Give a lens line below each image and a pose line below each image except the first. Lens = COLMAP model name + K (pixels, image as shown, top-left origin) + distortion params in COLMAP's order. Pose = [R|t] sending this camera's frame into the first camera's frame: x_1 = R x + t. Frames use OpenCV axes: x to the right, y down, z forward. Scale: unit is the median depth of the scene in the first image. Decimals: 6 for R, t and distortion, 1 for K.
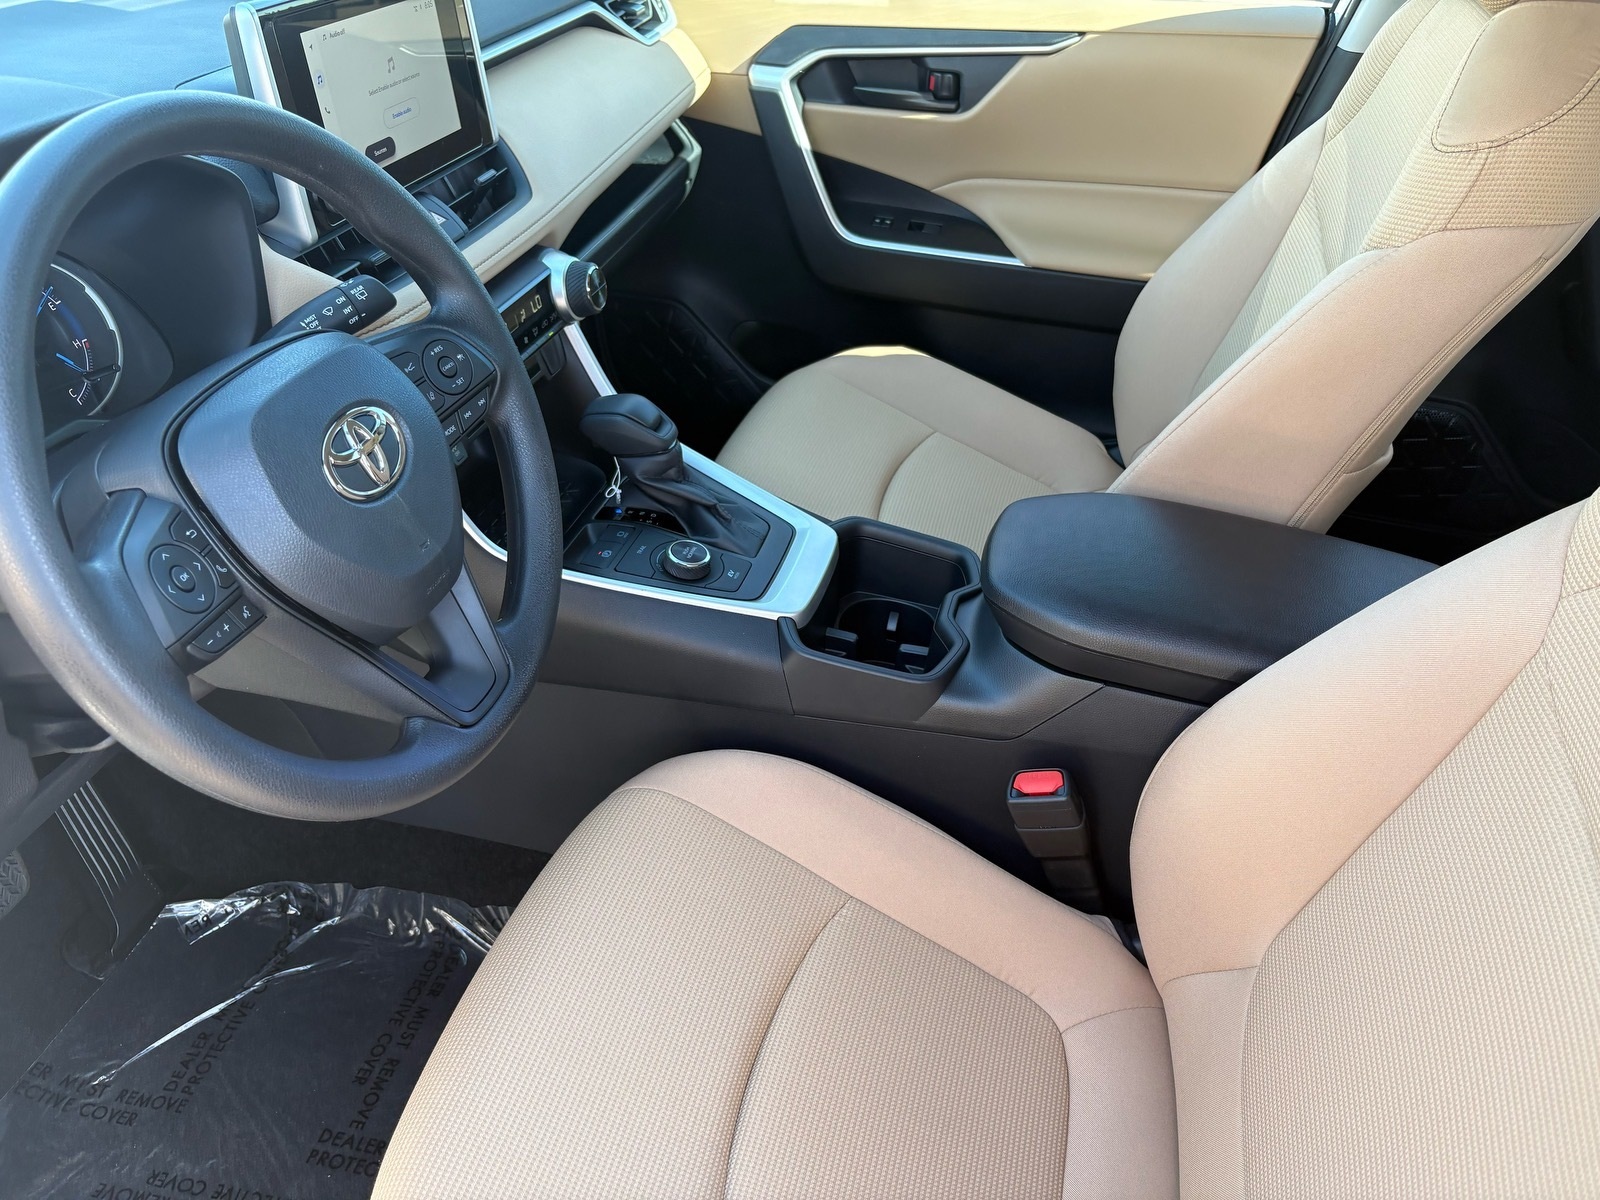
lens RADIAL K [[1217.4, 0, 801.2], [0, 1217.4, 625.3], [0, 0, 1]] dist [0.015864, -0.017173]
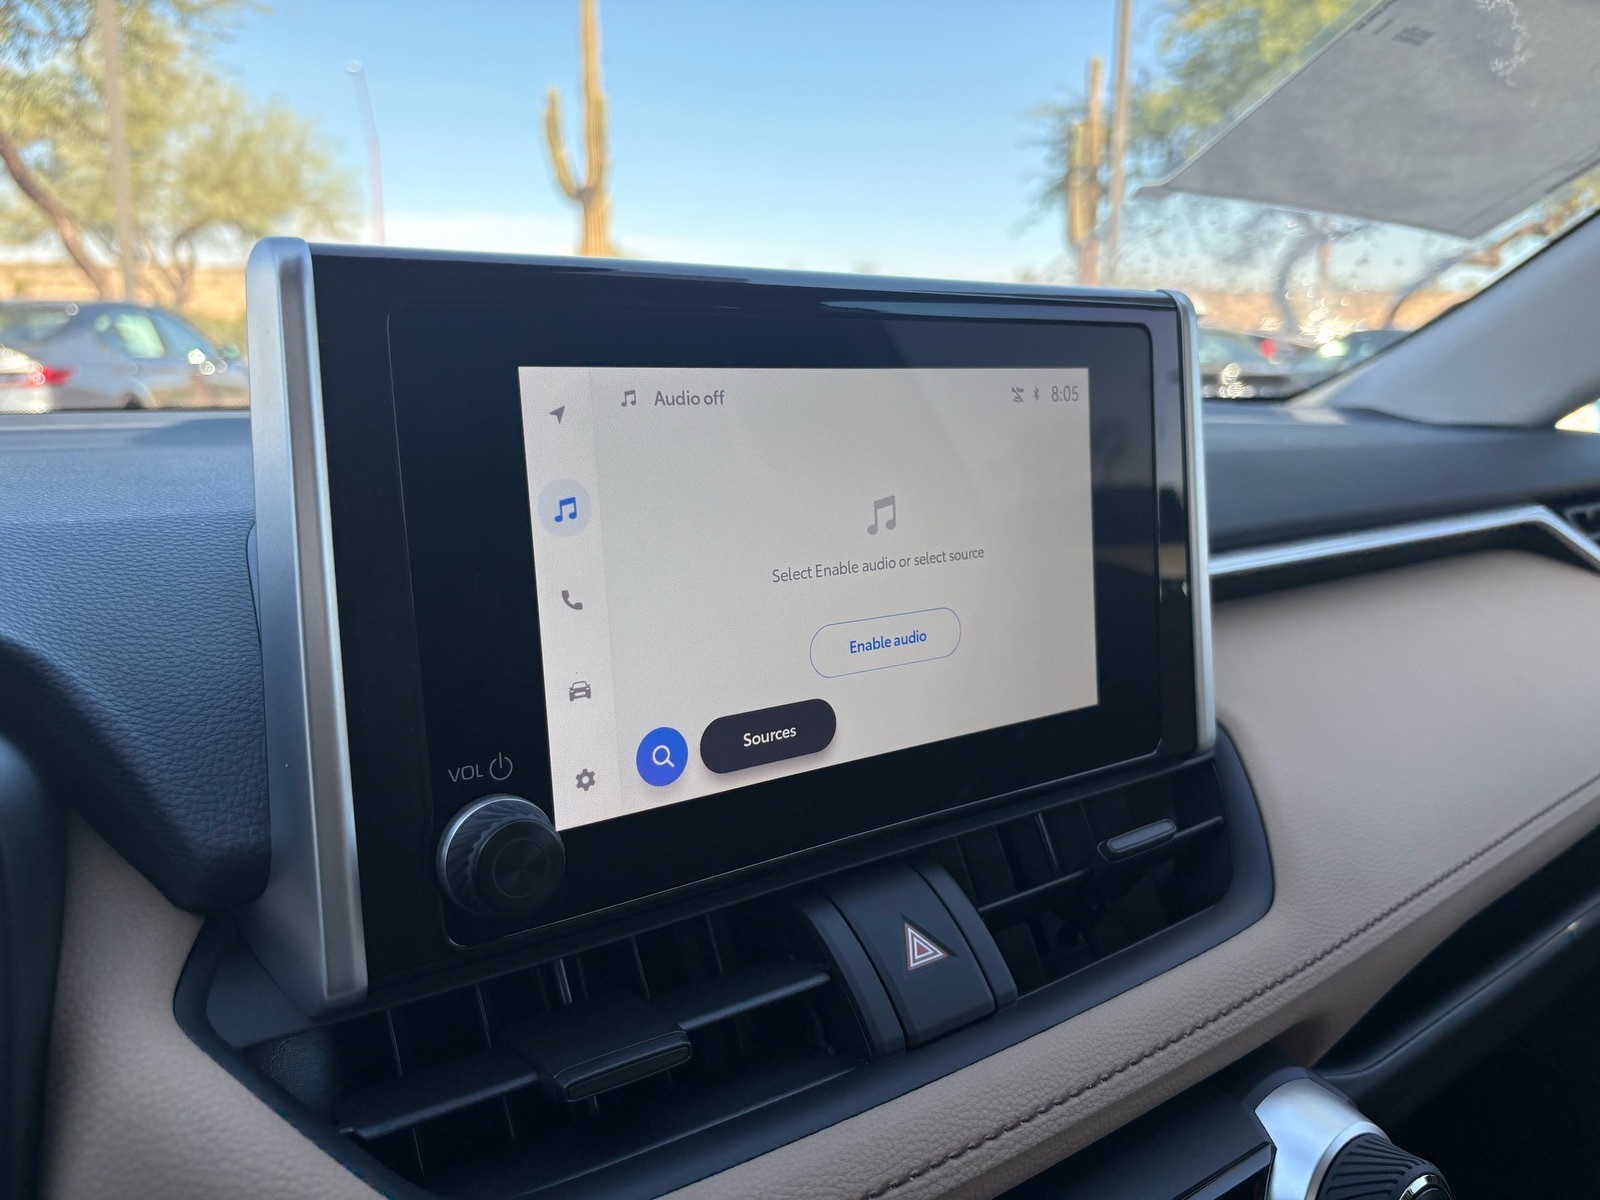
lens RADIAL K [[1261.0, 0, 806.8], [0, 1261.0, 603.8], [0, 0, 1]] dist [0.003747, -0.014367]
pose [[0.786693, 0.085741, -0.611361, -0.114314], [-0.343730, 0.883440, -0.318408, -0.272708], [0.512800, 0.460632, 0.724468, 0.641869]]
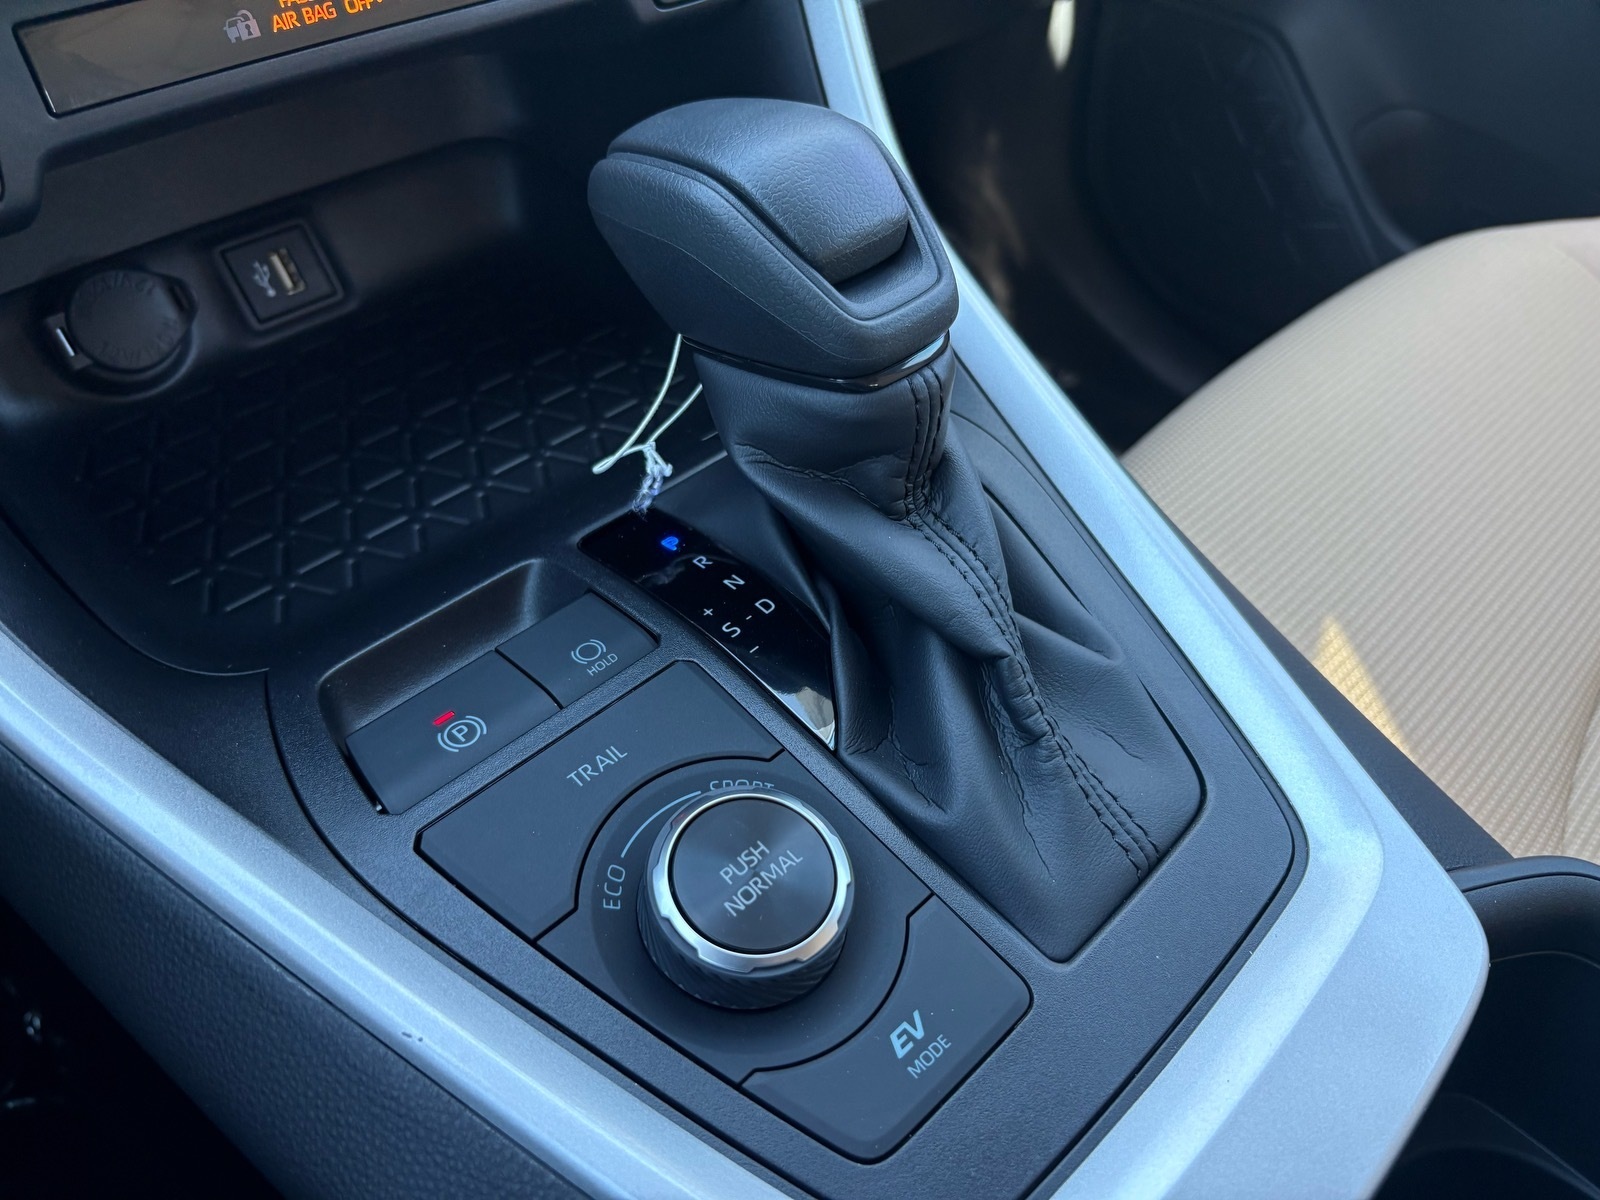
lens RADIAL K [[1217.4, 0, 801.2], [0, 1217.4, 625.3], [0, 0, 1]] dist [0.015864, -0.017173]
pose [[0.869563, 0.358103, -0.340033, -0.025957], [-0.306117, 0.931205, 0.197862, -0.143457], [0.387496, -0.067963, 0.919363, 0.784977]]
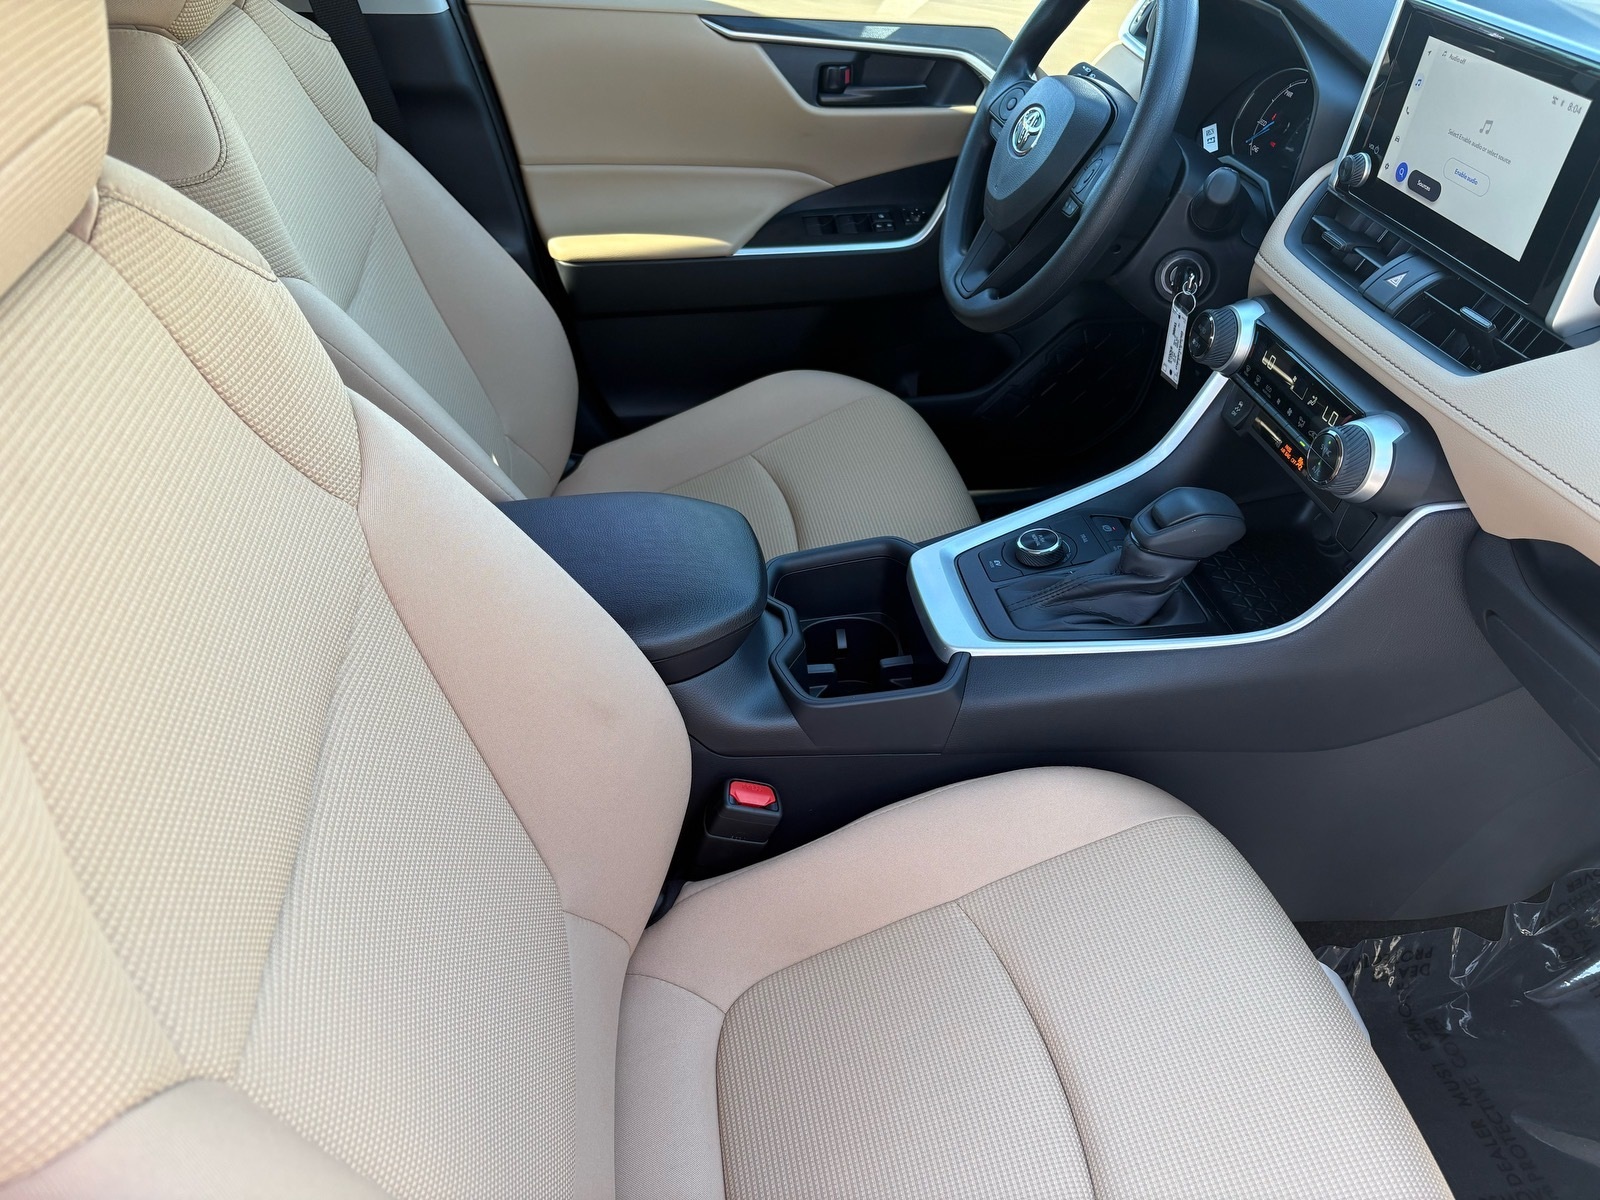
lens RADIAL K [[1180.9, 0, 800.0], [0, 1180.9, 600.0], [0, 0, 1]] dist [0.045145, -0.056230]
pose [[-0.915930, 0.206128, -0.344359, 0.435120], [-0.266714, 0.328520, 0.906056, -0.870224], [0.299893, 0.921730, -0.245924, 1.199969]]
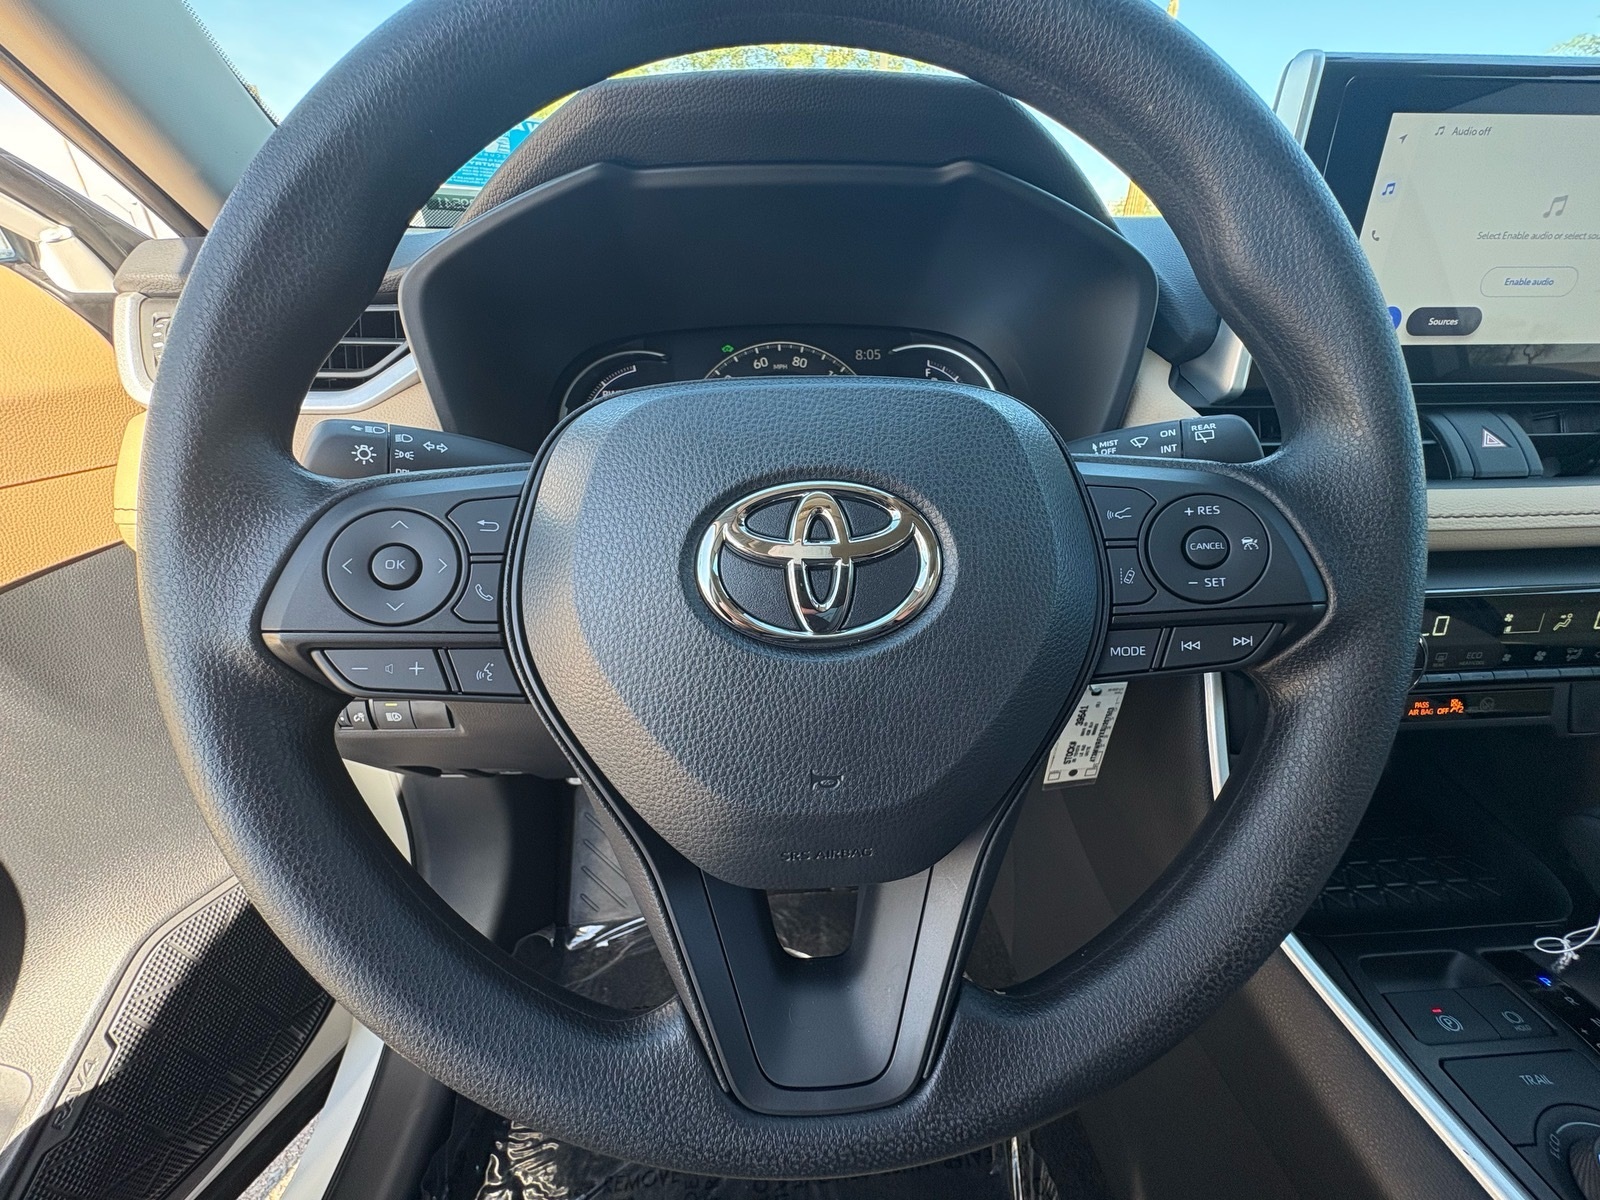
lens RADIAL K [[640.9, 0, 797.5], [0, 640.9, 599.4], [0, 0, 1]] dist [-0.001735, 0.000394]
pose [[0.320396, 0.388161, -0.864105, -0.074471], [-0.545564, 0.821331, 0.166661, -0.102033], [0.774407, 0.418027, 0.474918, 0.525099]]
